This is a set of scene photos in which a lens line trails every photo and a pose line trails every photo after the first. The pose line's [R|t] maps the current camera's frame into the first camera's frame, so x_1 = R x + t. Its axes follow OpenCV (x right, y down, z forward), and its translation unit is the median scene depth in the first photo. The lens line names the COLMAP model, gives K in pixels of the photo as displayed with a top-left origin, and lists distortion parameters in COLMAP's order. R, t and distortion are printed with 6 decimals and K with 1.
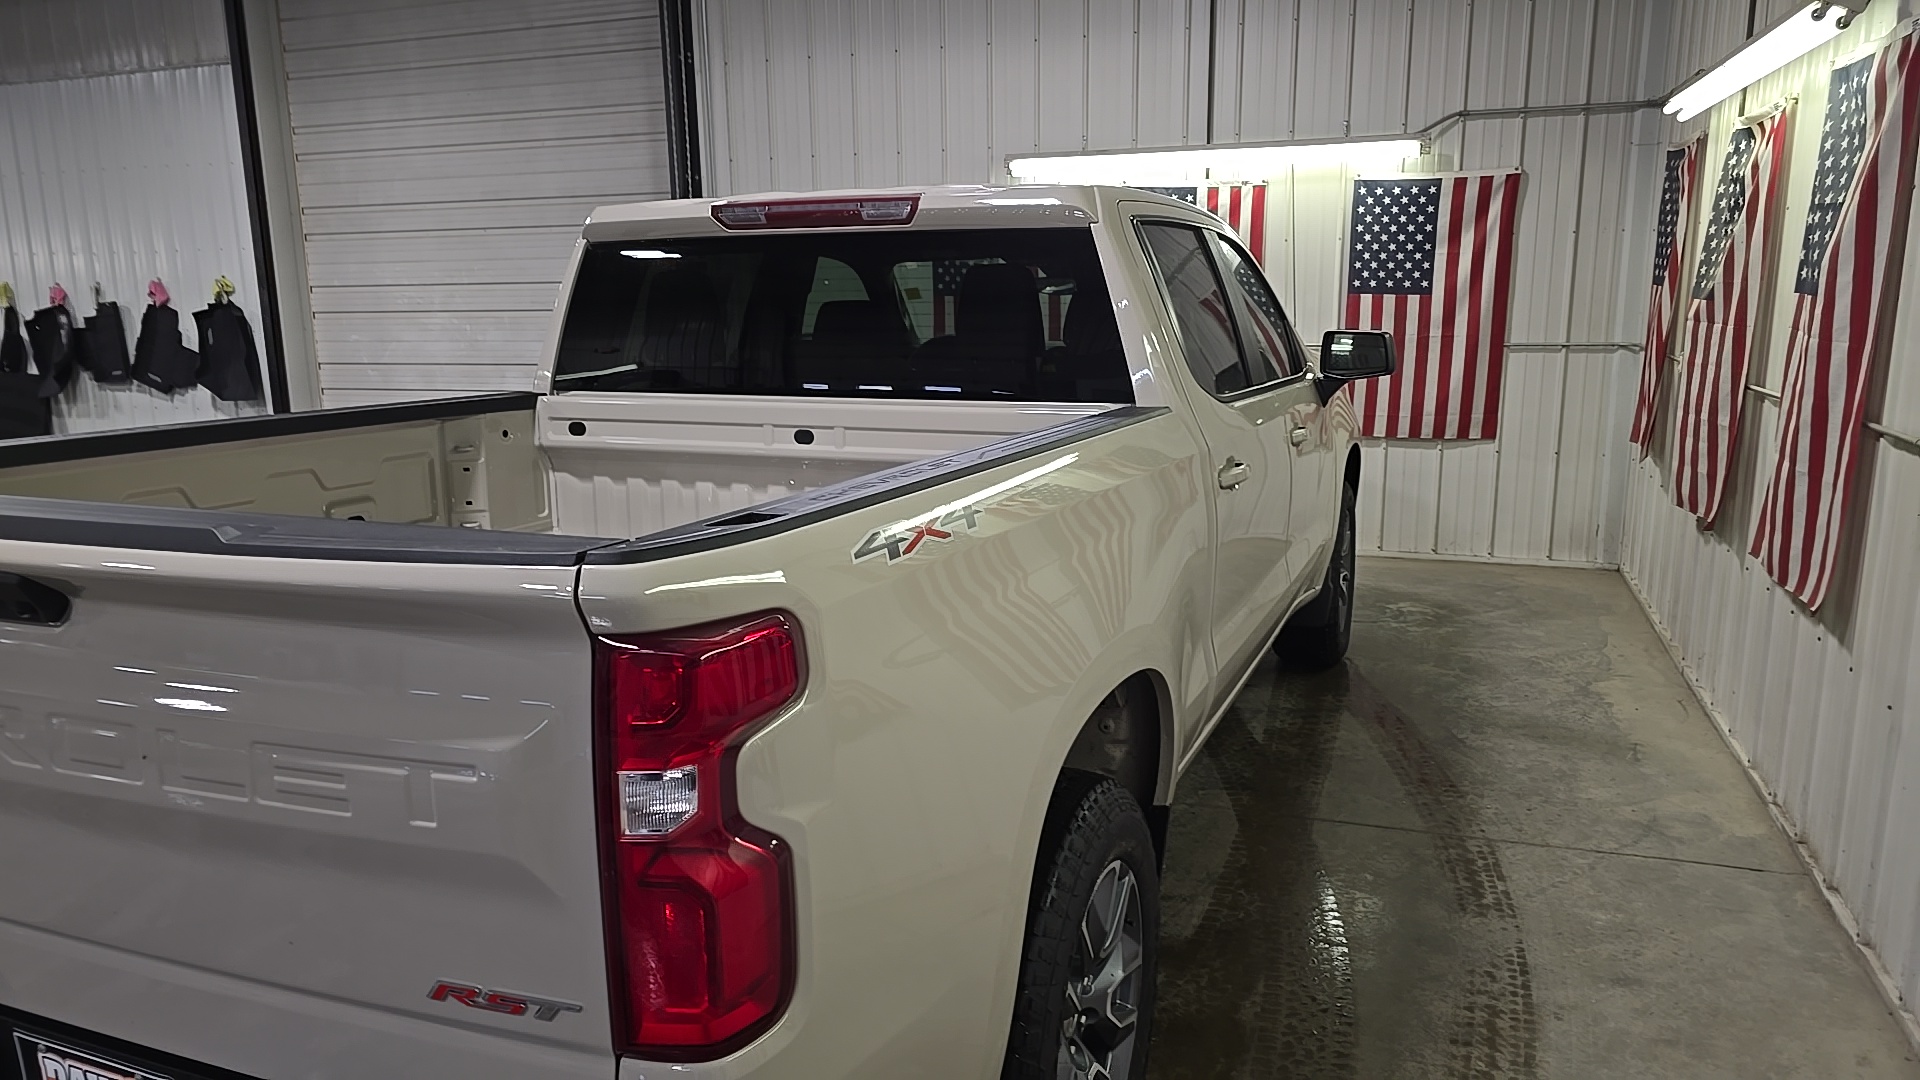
lens RADIAL K [[1270.1, 0, 960.0], [0, 1270.1, 540.0], [0, 0, 1]] dist [0.052278, -0.034810]
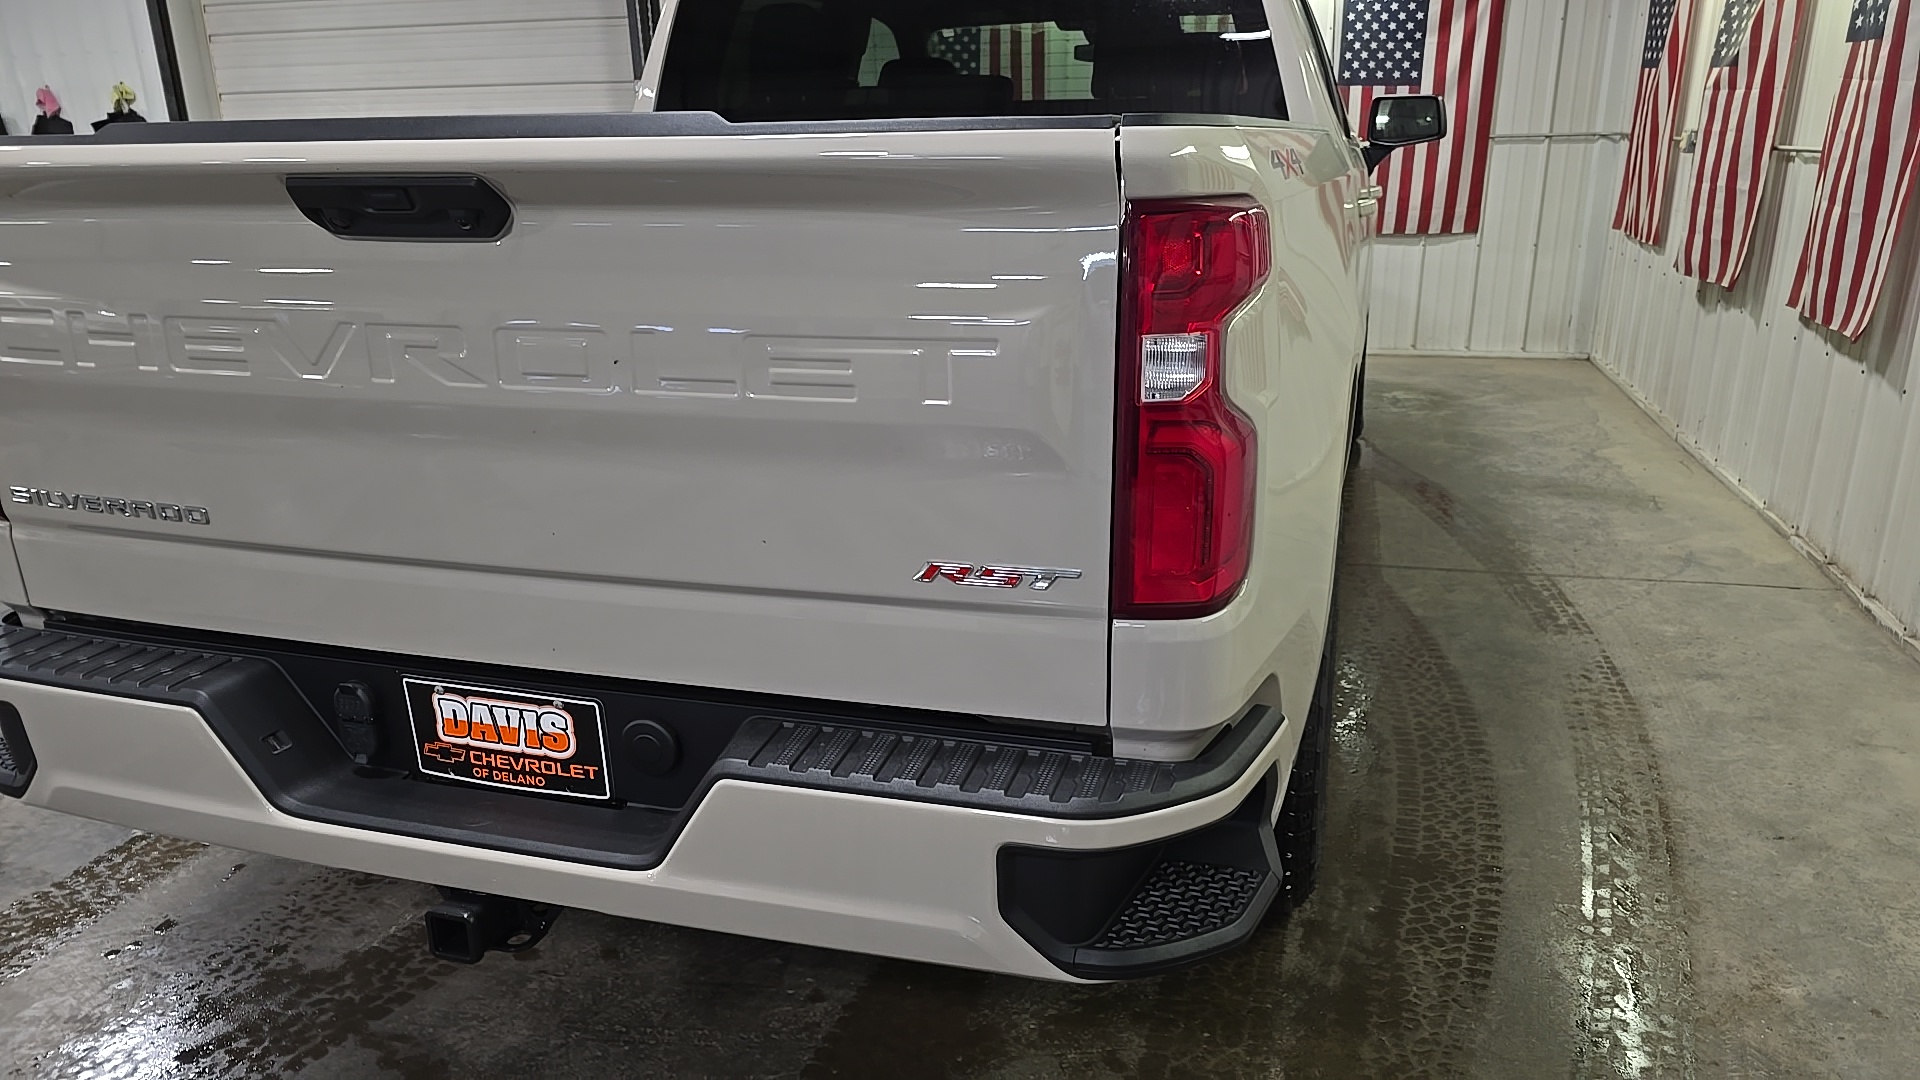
lens RADIAL K [[1270.1, 0, 960.0], [0, 1270.1, 540.0], [0, 0, 1]] dist [0.052278, -0.034810]
pose [[0.996522, -0.030418, 0.077578, -0.120662], [0.021069, 0.992717, 0.118610, 0.052575], [-0.080621, -0.116563, 0.989906, -0.009367]]
